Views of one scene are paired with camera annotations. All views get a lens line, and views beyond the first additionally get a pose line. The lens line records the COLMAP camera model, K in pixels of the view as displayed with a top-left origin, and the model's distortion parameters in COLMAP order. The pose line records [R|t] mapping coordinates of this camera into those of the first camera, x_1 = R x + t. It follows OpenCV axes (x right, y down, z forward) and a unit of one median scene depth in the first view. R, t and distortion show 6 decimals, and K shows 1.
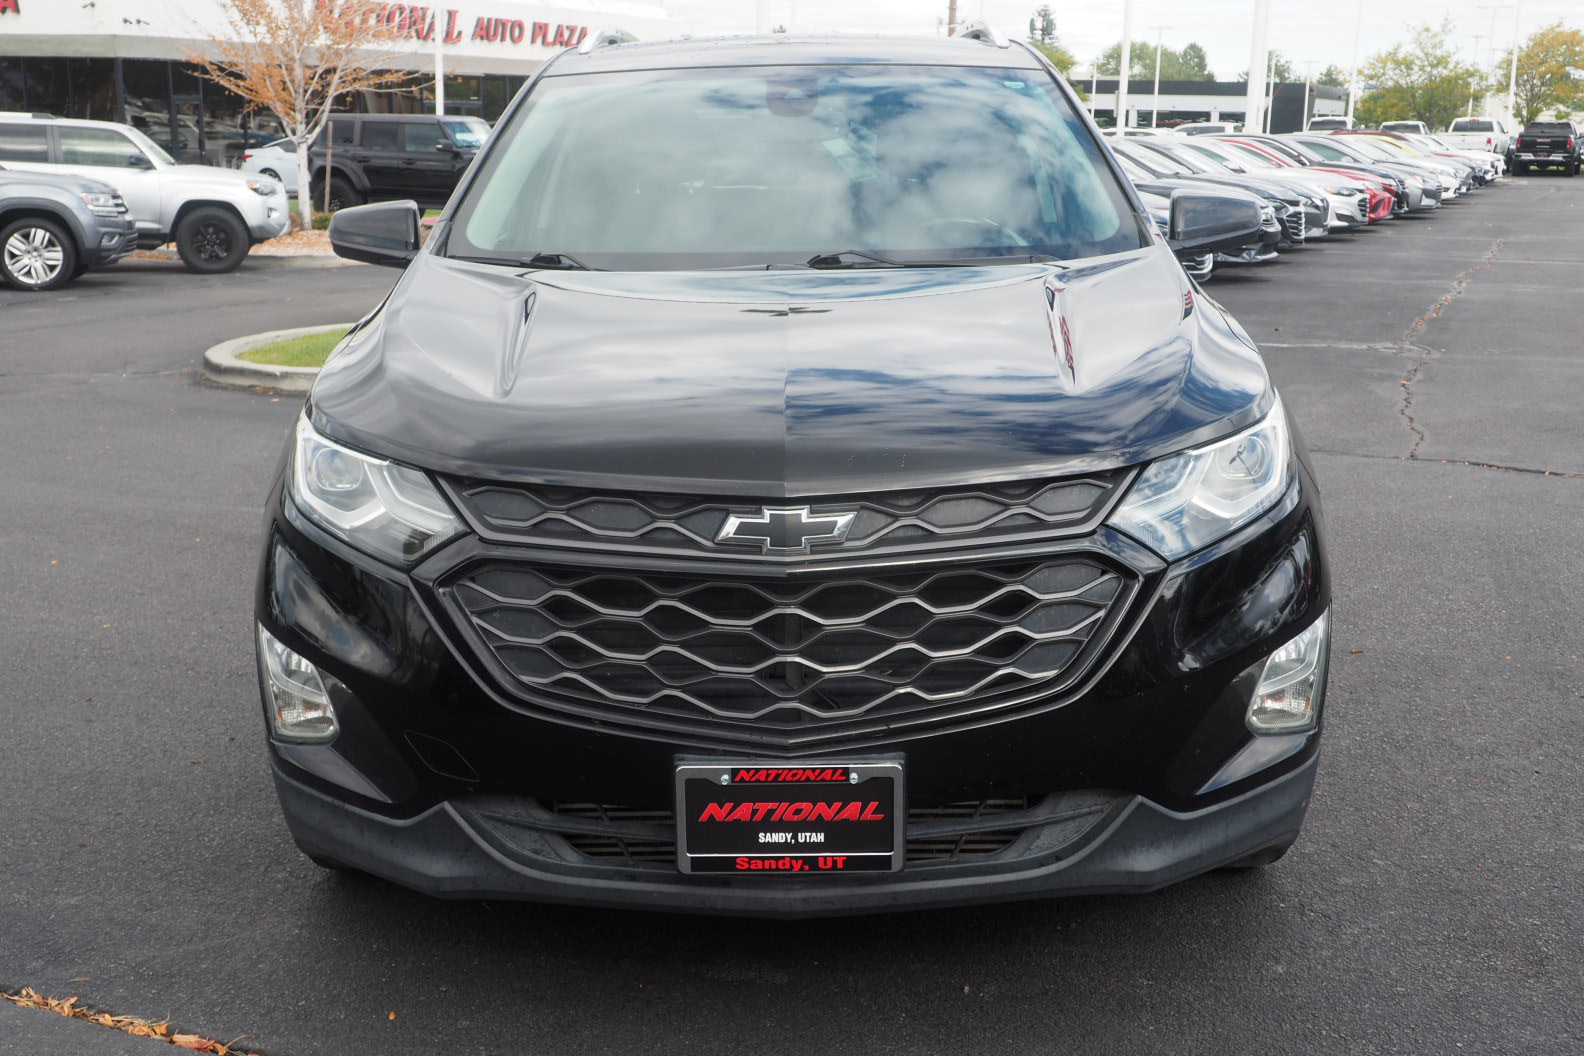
lens RADIAL K [[1721.4, 0, 792.5], [0, 1721.4, 528.1], [0, 0, 1]] dist [-0.003447, 0.000000]
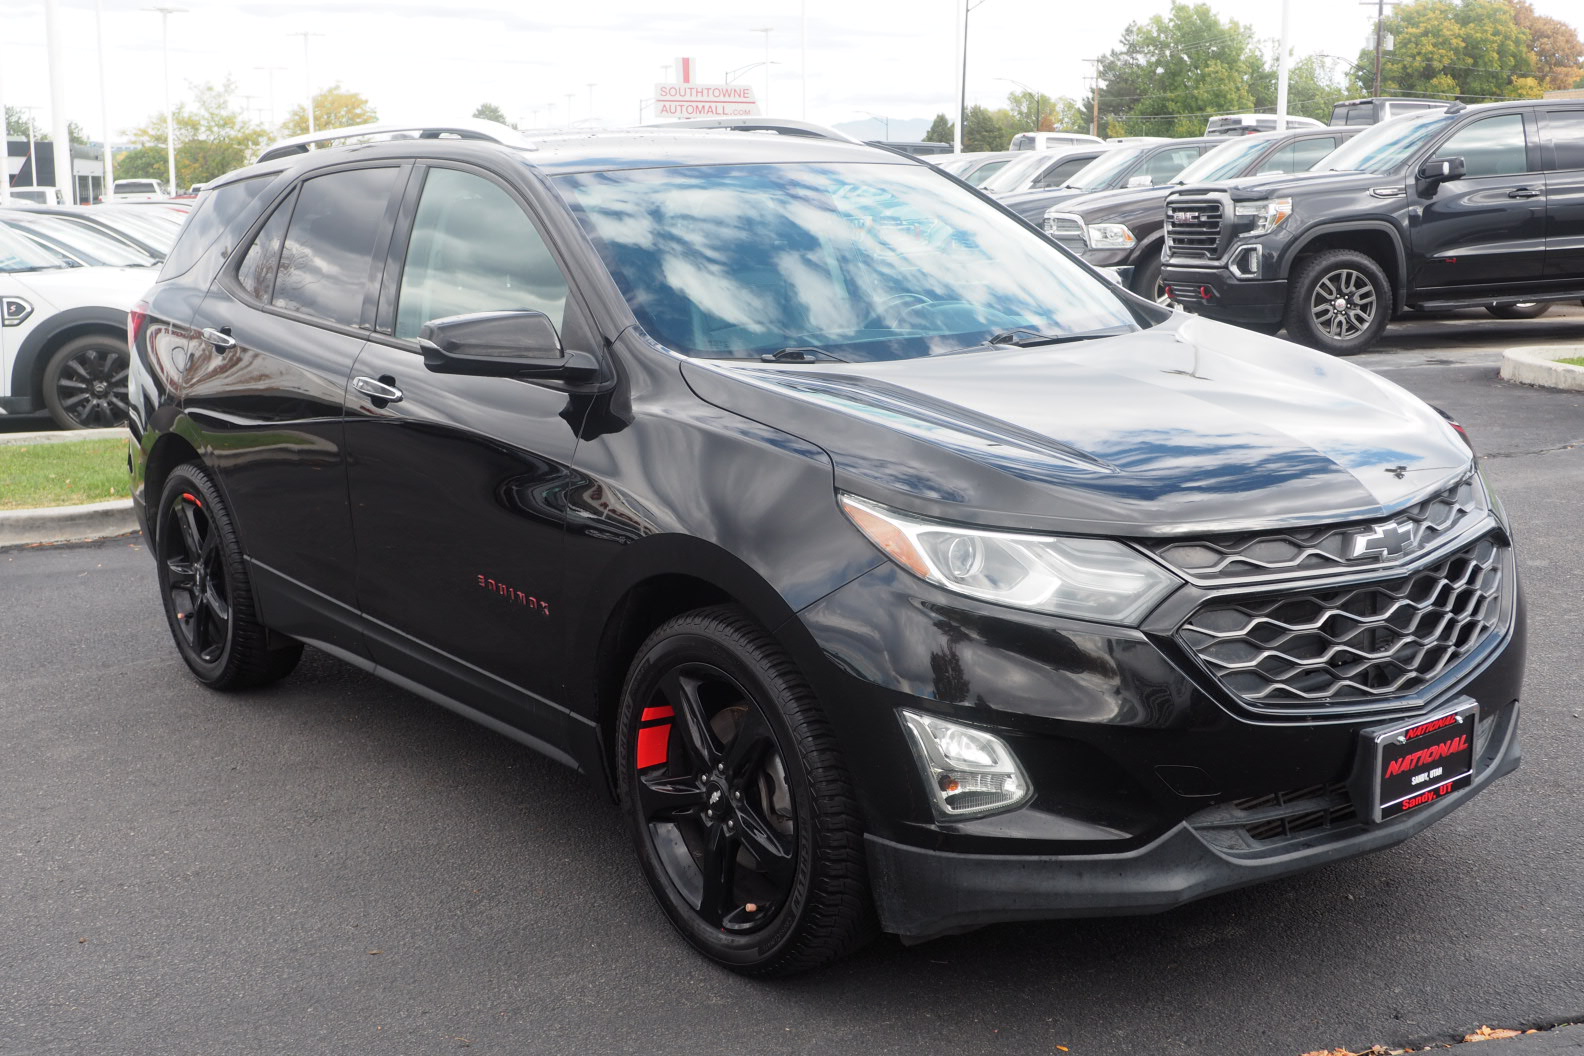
lens RADIAL K [[1814.0, 0, 791.8], [0, 1814.0, 528.8], [0, 0, 1]] dist [-0.002898, 0.000000]
pose [[0.776995, -0.126828, 0.616598, -1.105271], [0.152849, 0.988192, 0.010651, -0.084491], [-0.610668, 0.085971, 0.787206, 0.190779]]
